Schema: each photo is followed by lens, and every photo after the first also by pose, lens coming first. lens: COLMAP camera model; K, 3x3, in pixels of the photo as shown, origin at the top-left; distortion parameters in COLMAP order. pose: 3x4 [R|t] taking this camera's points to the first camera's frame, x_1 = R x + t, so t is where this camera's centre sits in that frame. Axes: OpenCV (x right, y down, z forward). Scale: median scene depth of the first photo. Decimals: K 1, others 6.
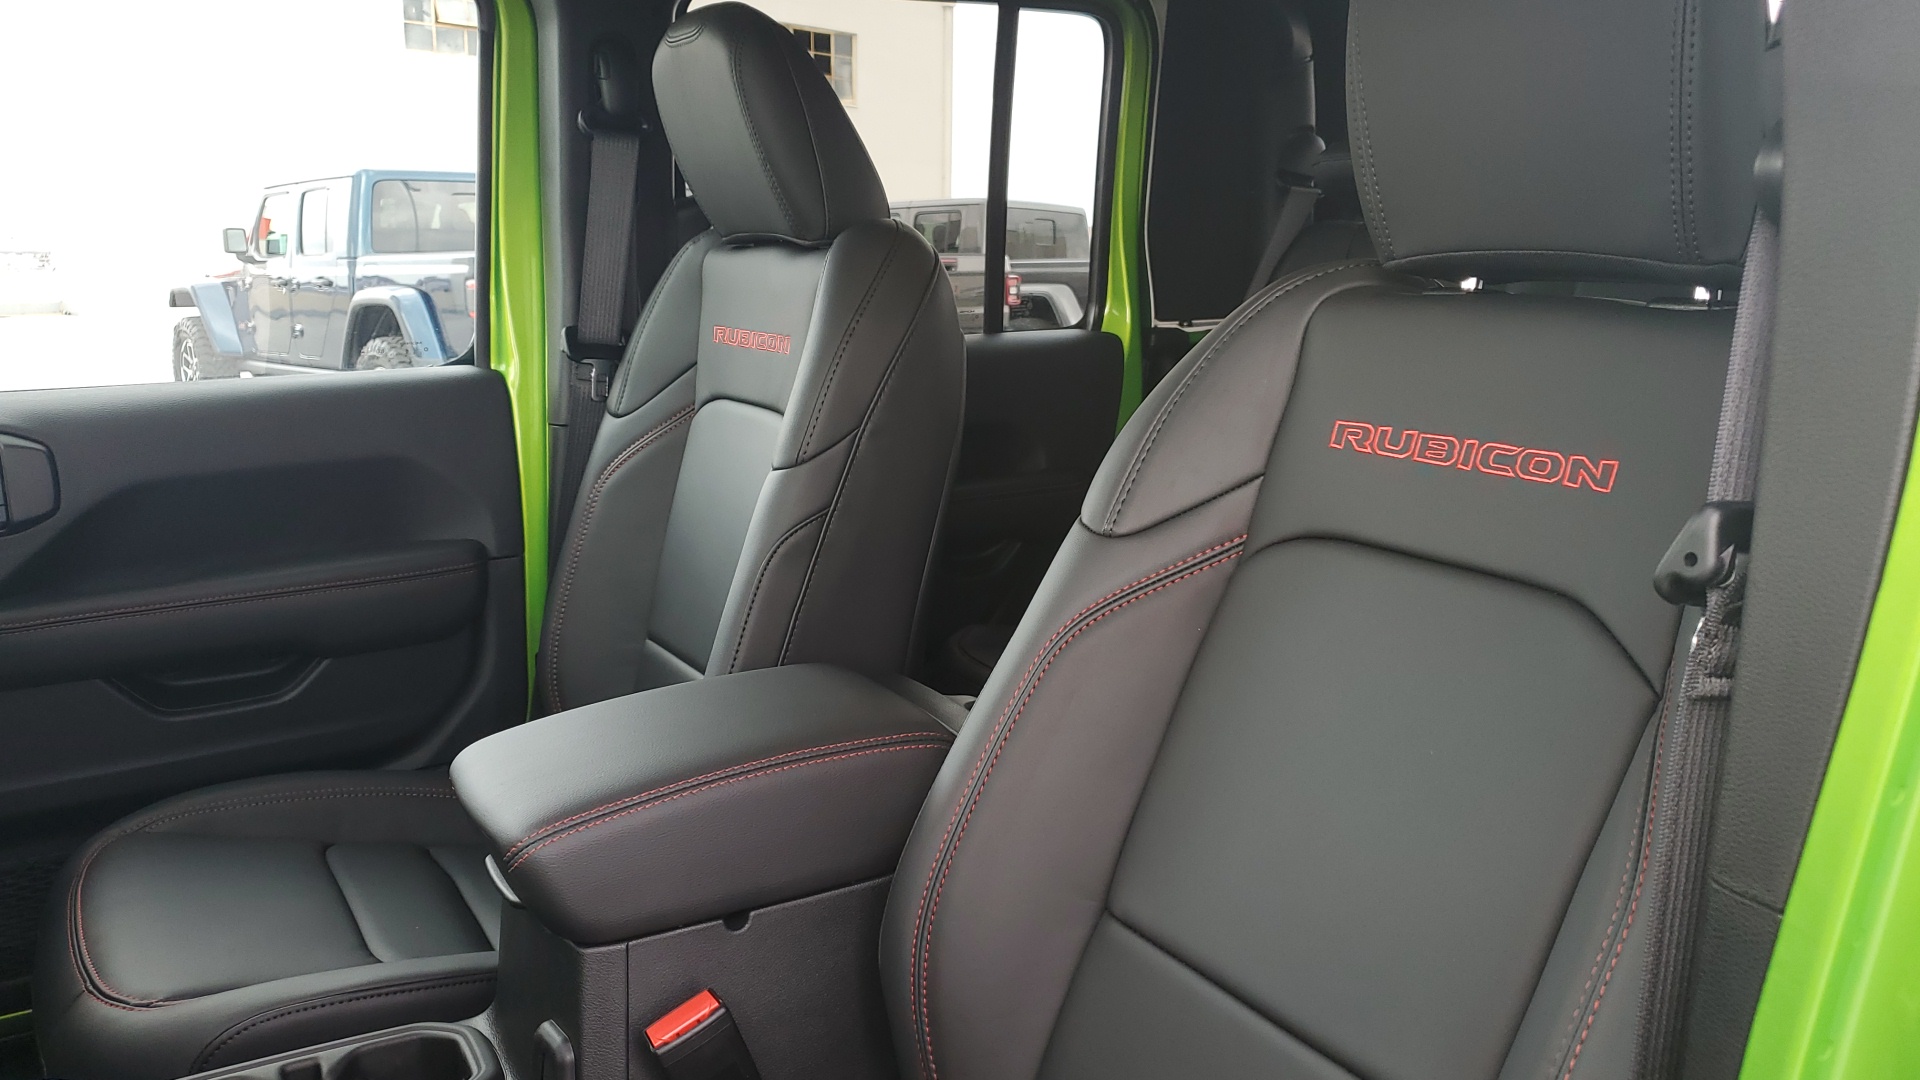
lens RADIAL K [[1530.5, 0, 965.7], [0, 1530.5, 540.3], [0, 0, 1]] dist [0.012791, -0.021895]
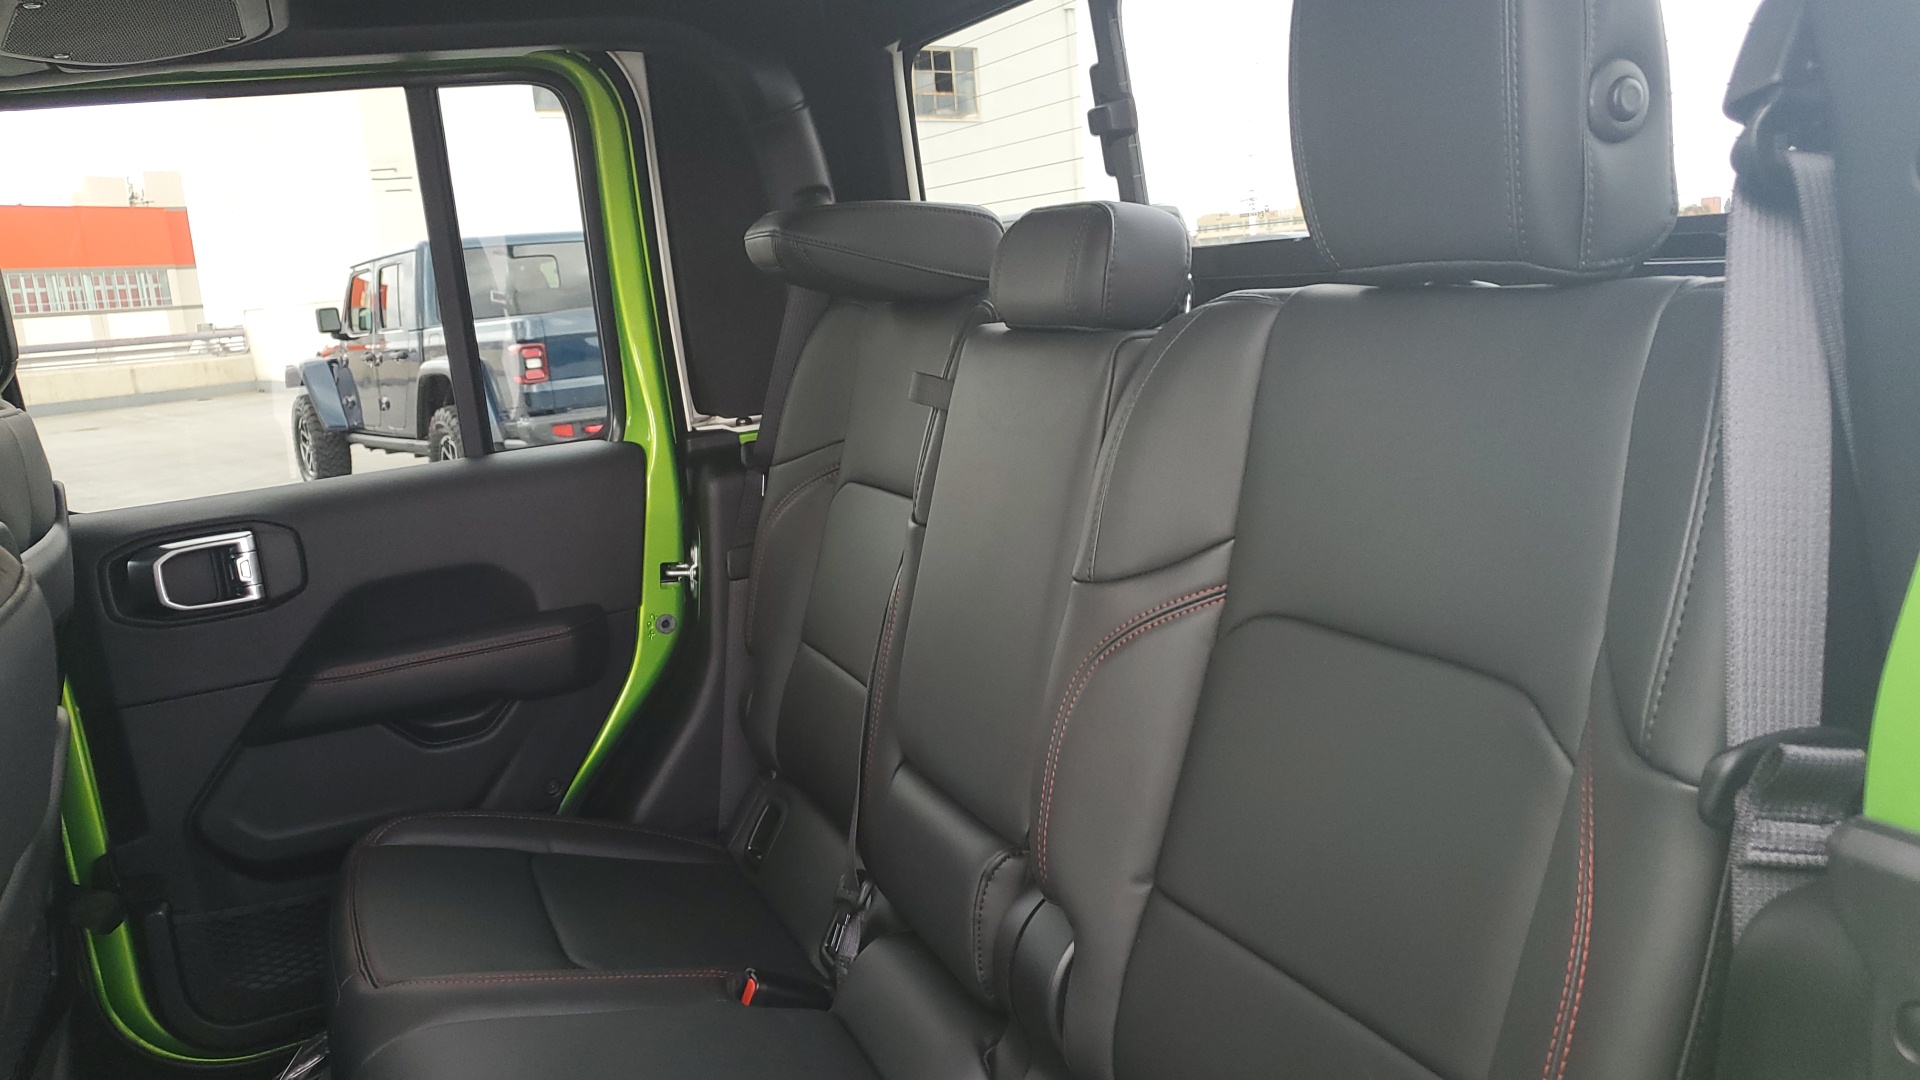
lens RADIAL K [[1530.5, 0, 957.2], [0, 1530.5, 541.5], [0, 0, 1]] dist [0.012791, -0.021895]
pose [[0.985809, -0.057651, -0.157661, 0.097261], [0.057494, 0.998330, -0.005561, -0.015209], [0.157718, -0.003583, 0.987478, 0.040904]]
